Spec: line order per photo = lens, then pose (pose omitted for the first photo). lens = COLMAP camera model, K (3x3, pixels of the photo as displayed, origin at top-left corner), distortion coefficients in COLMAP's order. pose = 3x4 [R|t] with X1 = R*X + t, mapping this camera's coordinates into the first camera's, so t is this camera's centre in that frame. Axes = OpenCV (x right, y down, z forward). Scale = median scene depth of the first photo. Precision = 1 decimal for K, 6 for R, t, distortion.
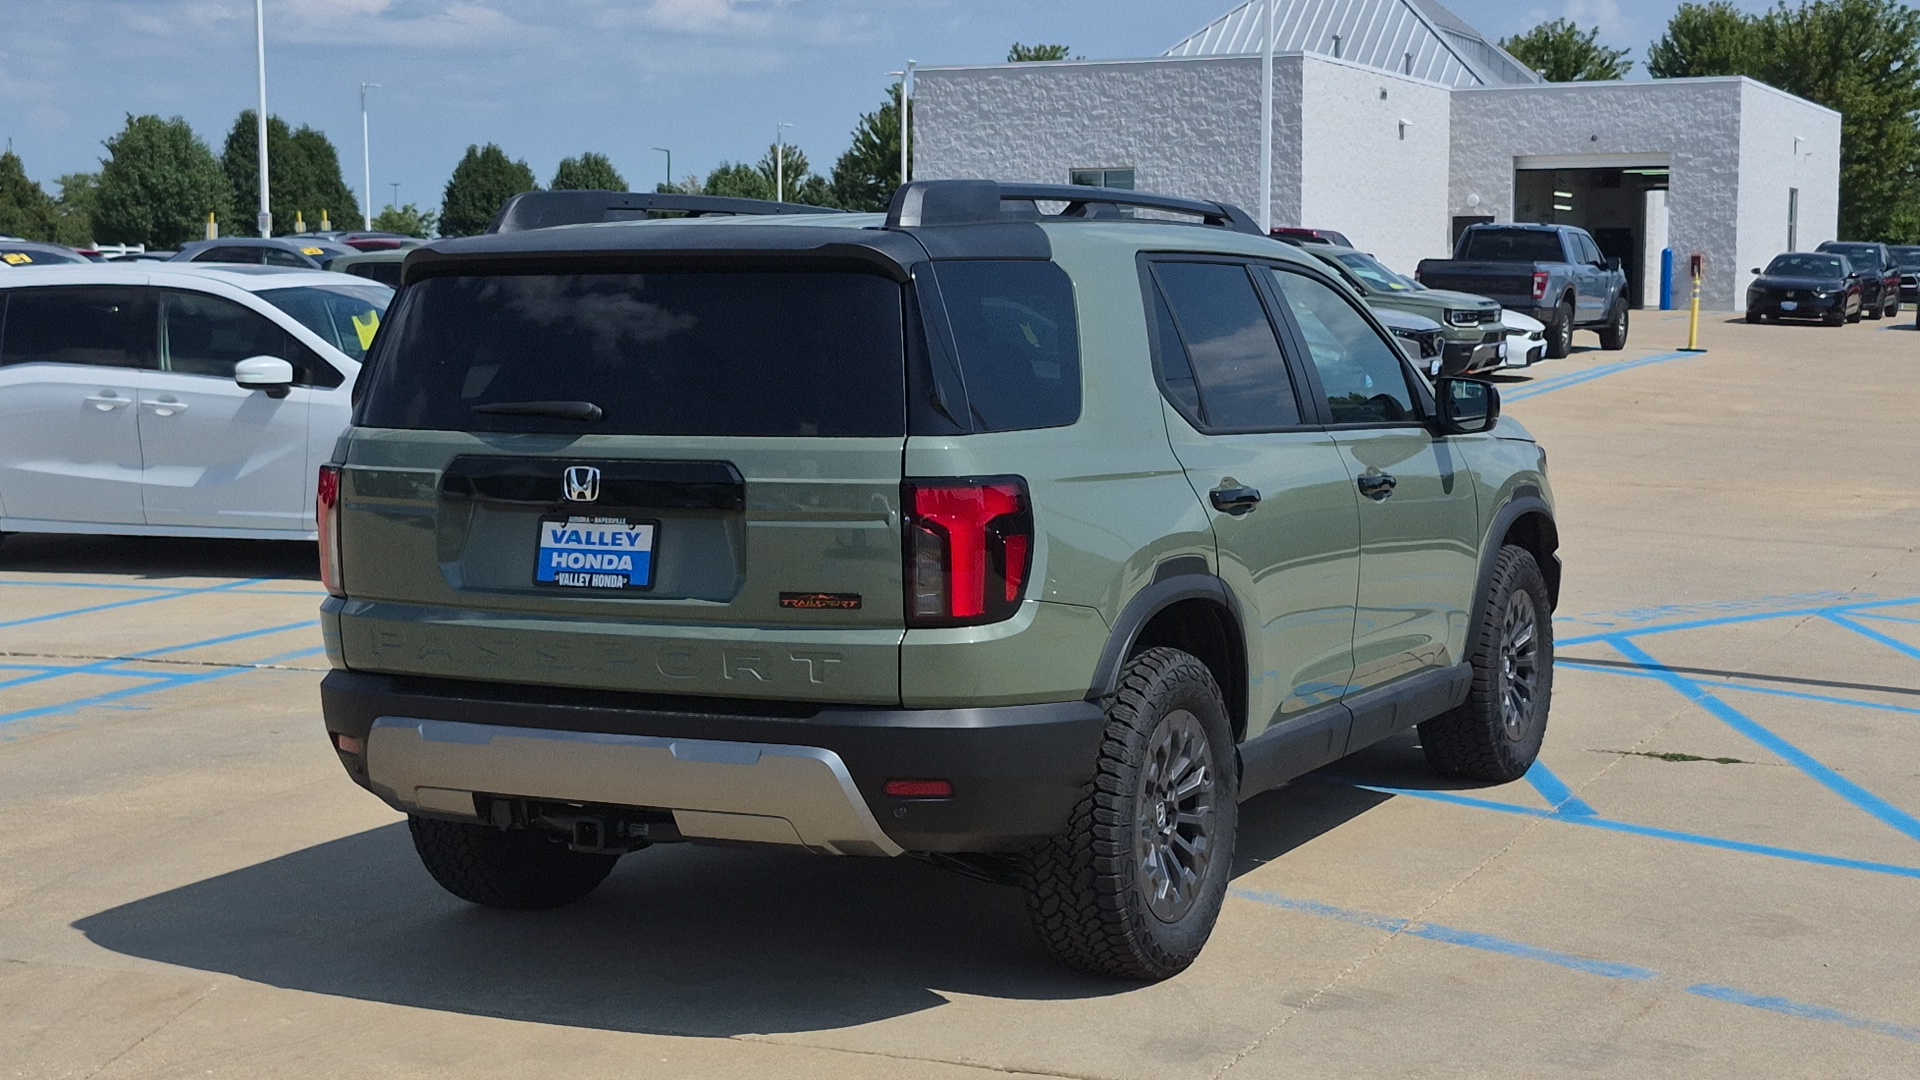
lens RADIAL K [[2825.9, 0, 952.8], [0, 2825.9, 528.0], [0, 0, 1]] dist [0.133473, 0.000000]
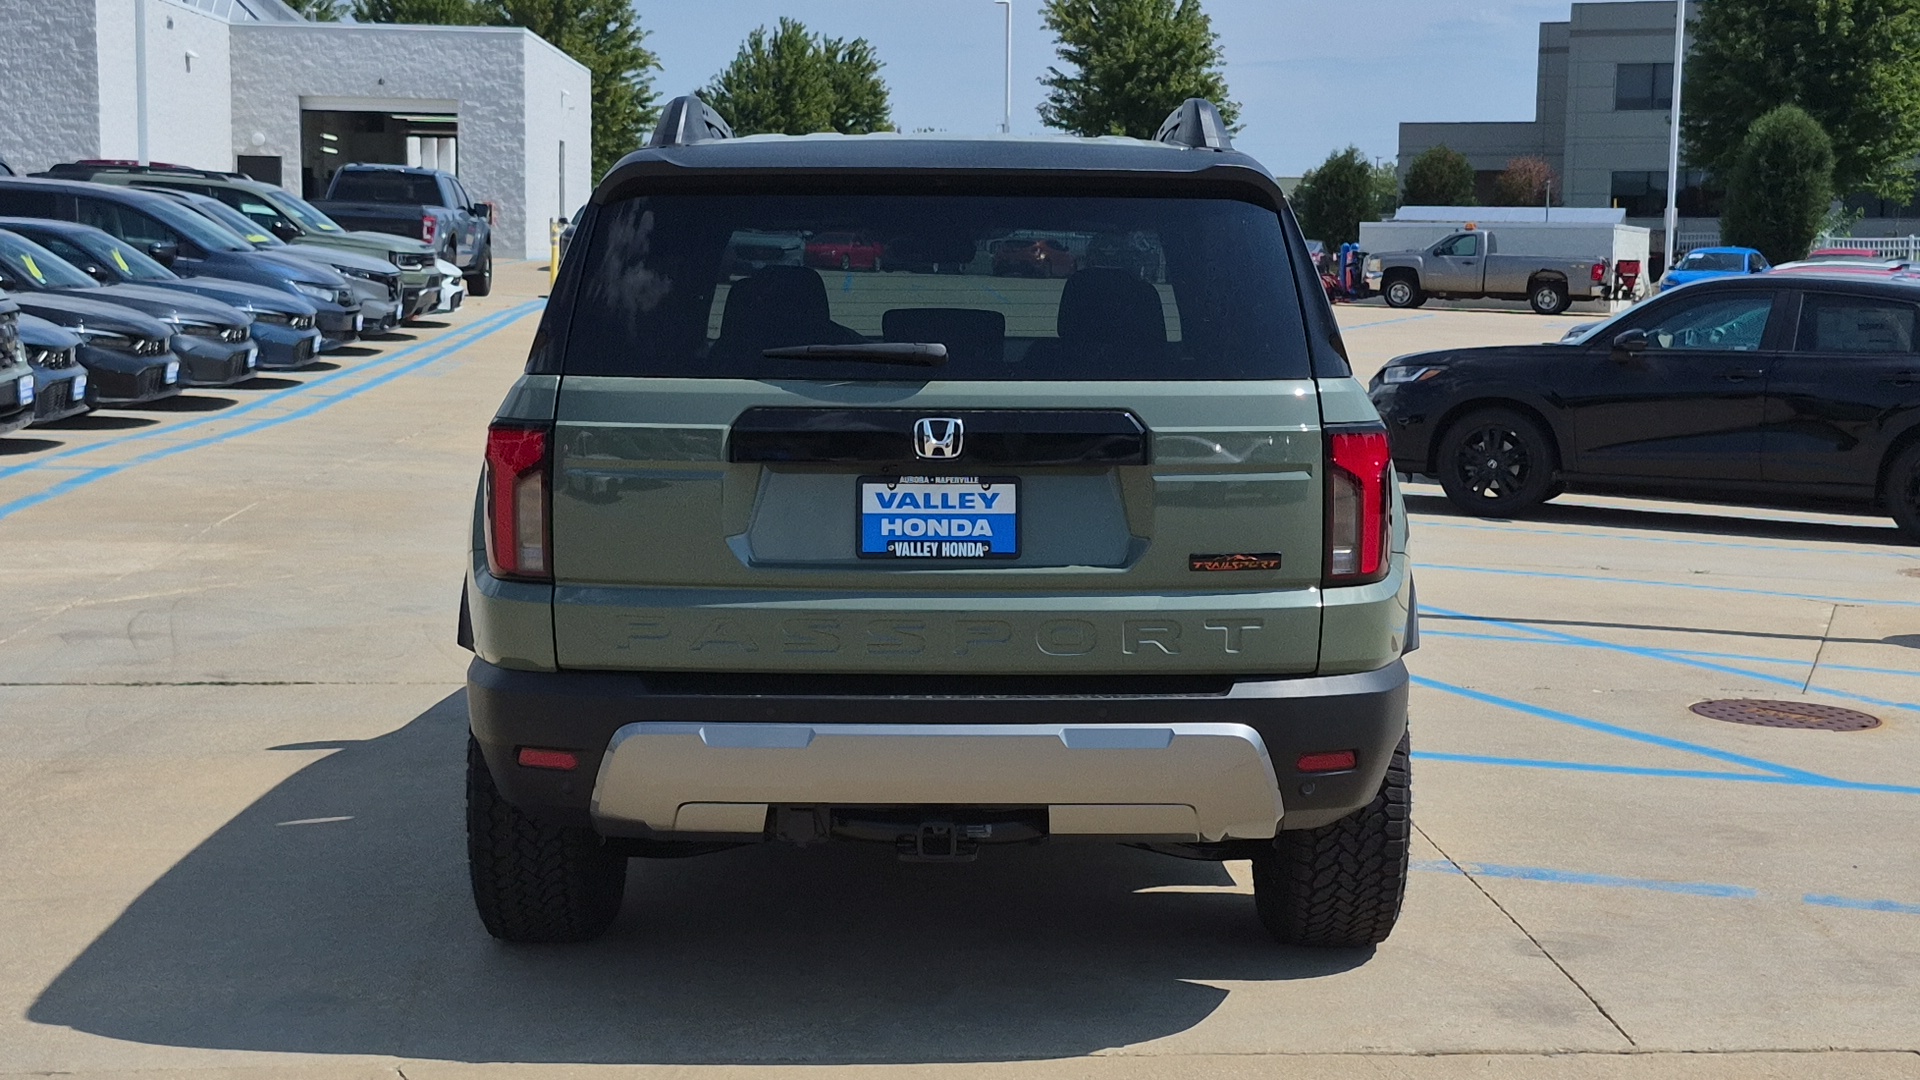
lens RADIAL K [[2825.9, 0, 966.3], [0, 2825.9, 538.4], [0, 0, 1]] dist [0.133473, 0.000000]
pose [[0.885706, -0.036454, 0.462813, -0.517144], [0.026192, 0.999248, 0.028581, -0.009344], [-0.463506, -0.013193, 0.885995, 0.228307]]
